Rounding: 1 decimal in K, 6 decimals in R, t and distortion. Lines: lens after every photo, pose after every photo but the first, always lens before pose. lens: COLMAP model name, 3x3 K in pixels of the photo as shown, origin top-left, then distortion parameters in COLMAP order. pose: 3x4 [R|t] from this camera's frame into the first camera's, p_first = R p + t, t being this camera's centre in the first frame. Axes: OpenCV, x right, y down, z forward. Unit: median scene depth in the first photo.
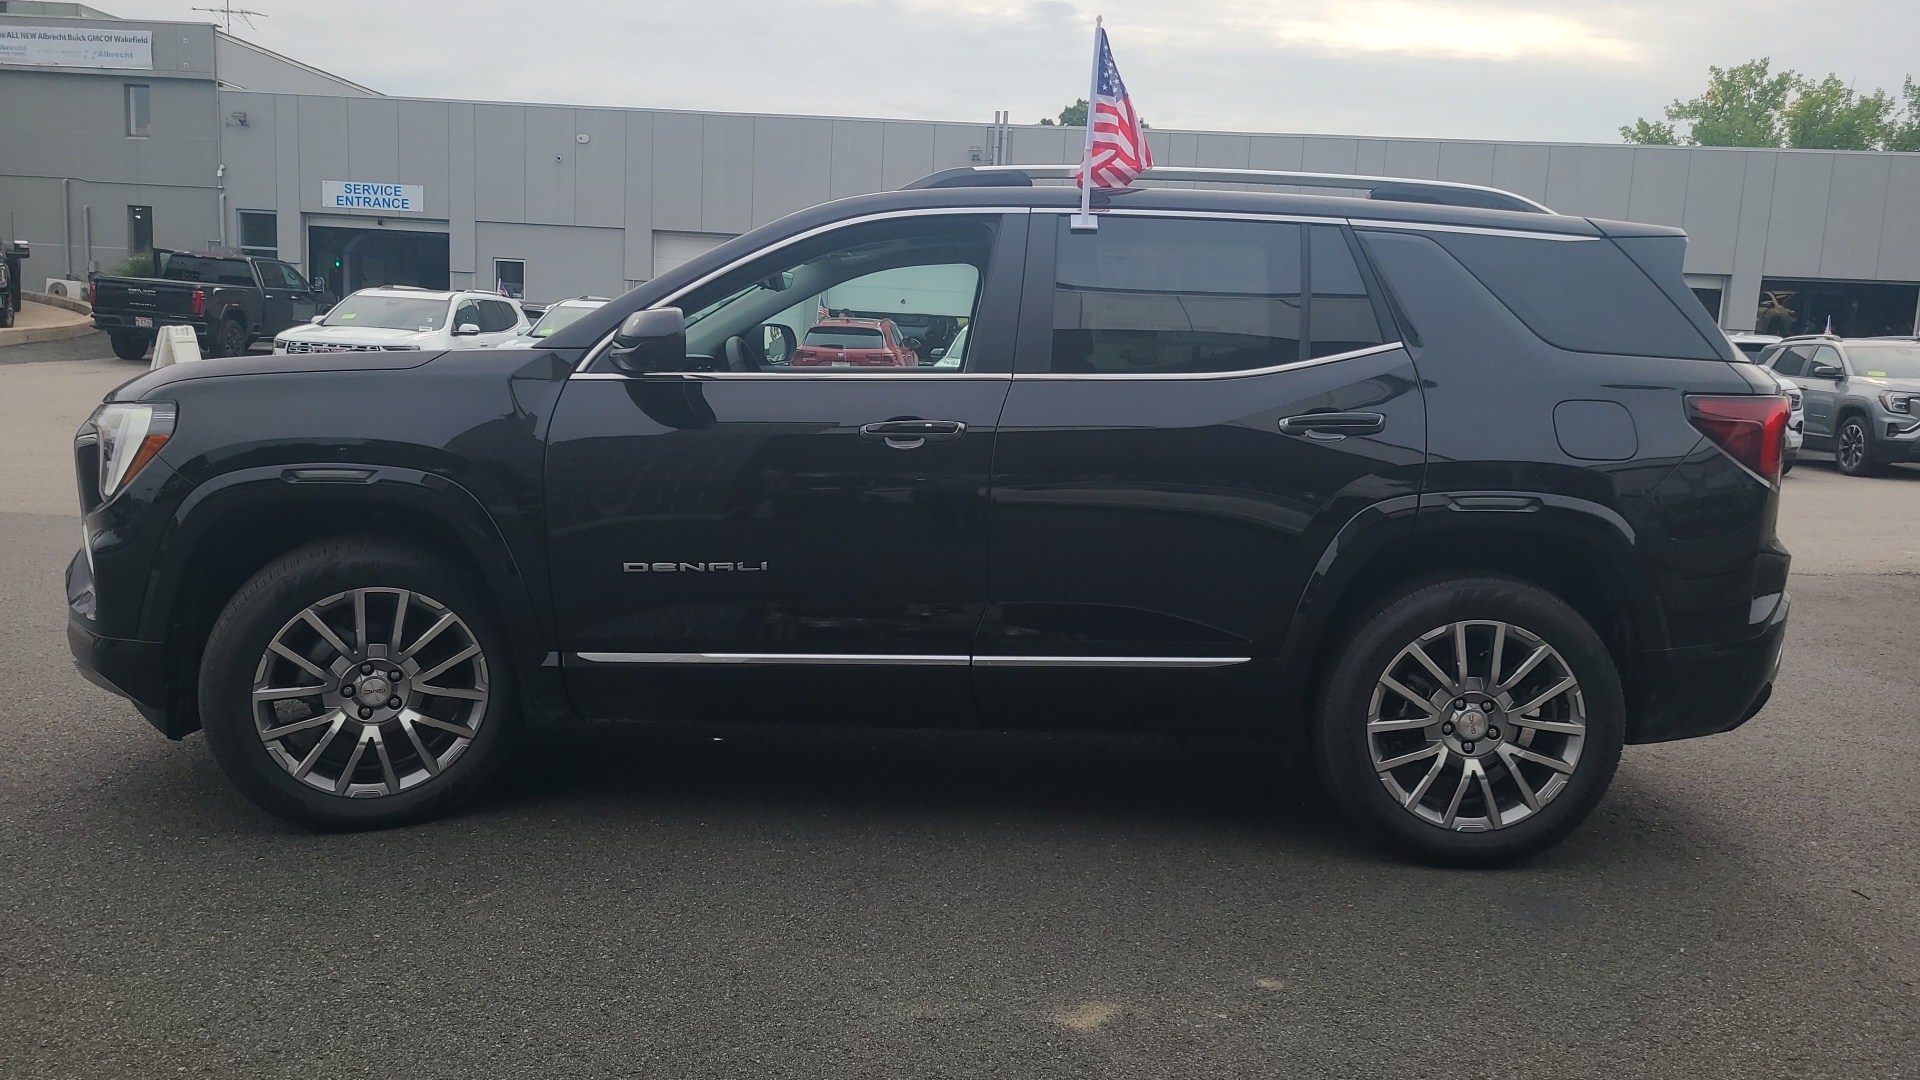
lens RADIAL K [[1406.5, 0, 960.0], [0, 1406.5, 540.0], [0, 0, 1]] dist [0.028393, -0.002281]
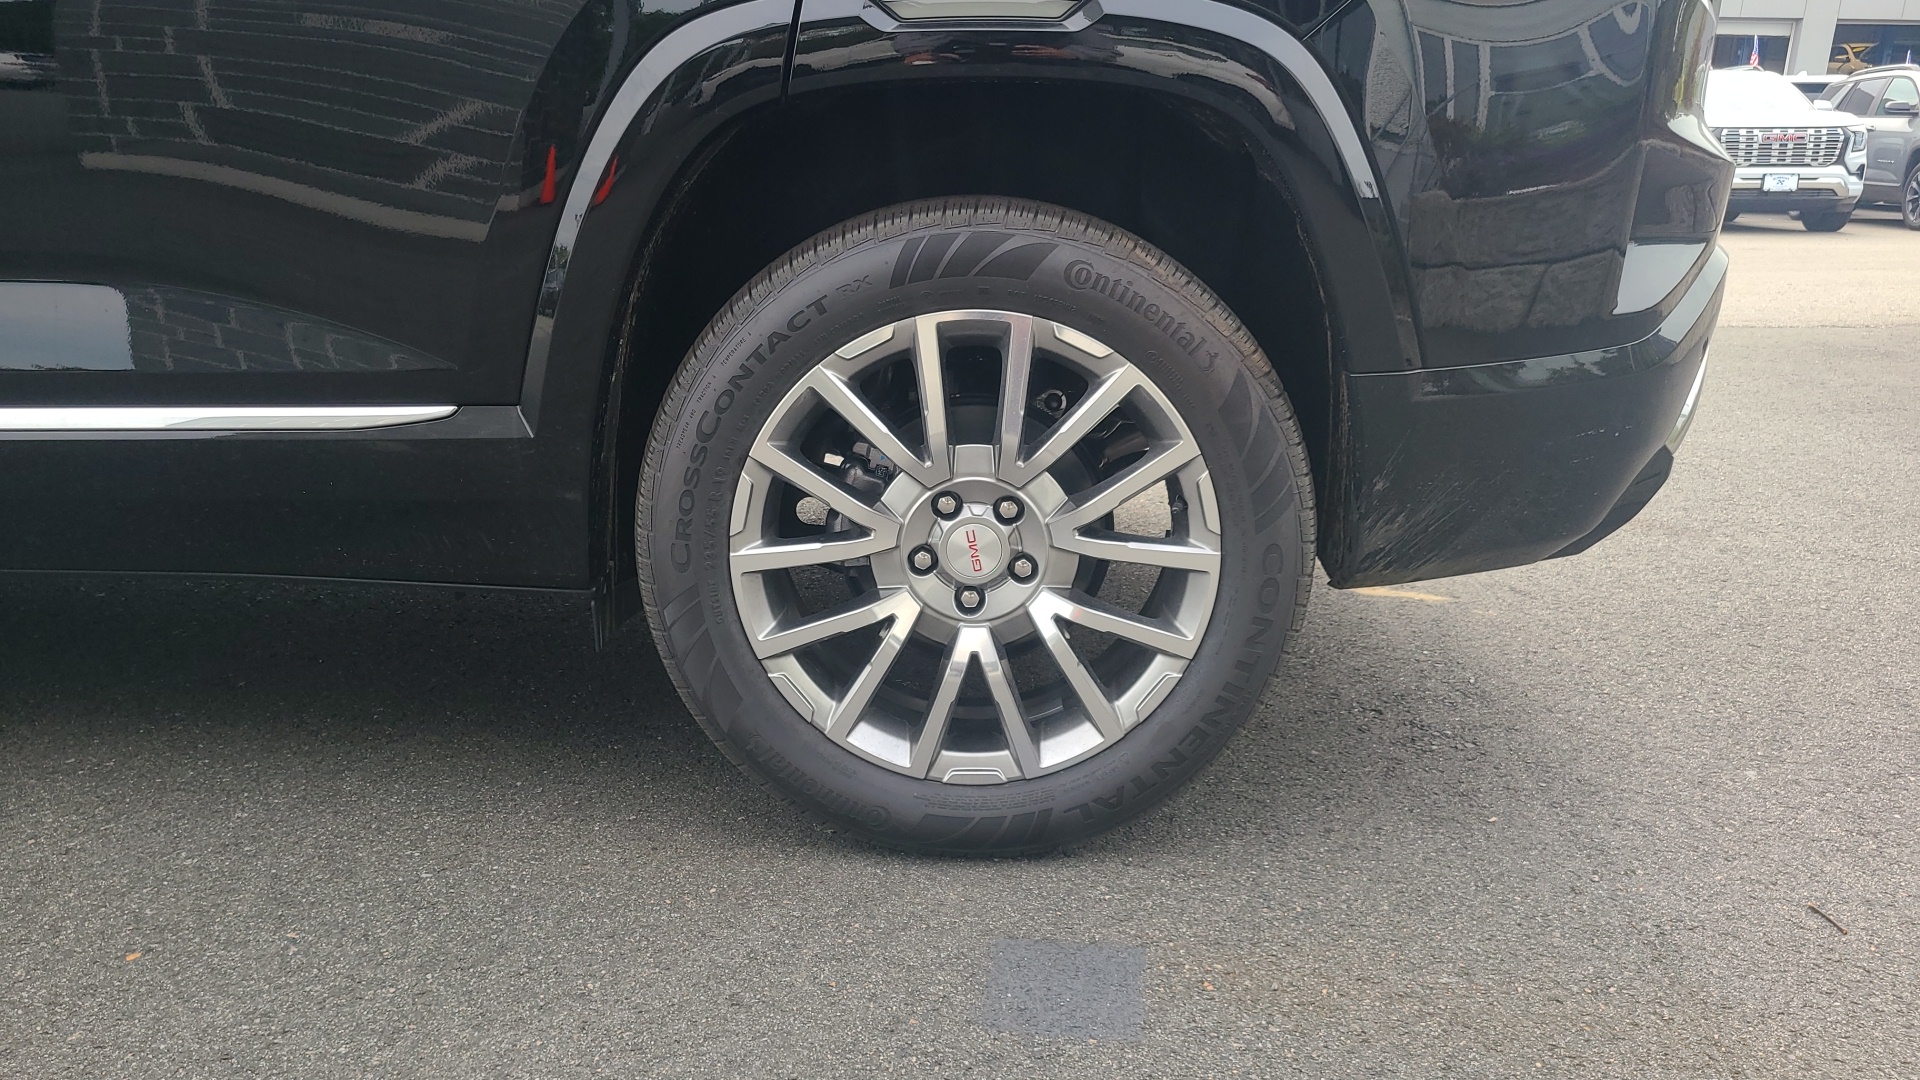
lens RADIAL K [[1436.4, 0, 944.6], [0, 1436.4, 537.9], [0, 0, 1]] dist [0.061366, -0.036293]
pose [[0.999687, -0.011211, -0.022352, 0.363258], [0.014116, 0.990835, 0.134337, 0.065209], [0.020641, -0.134610, 0.990684, 0.549463]]
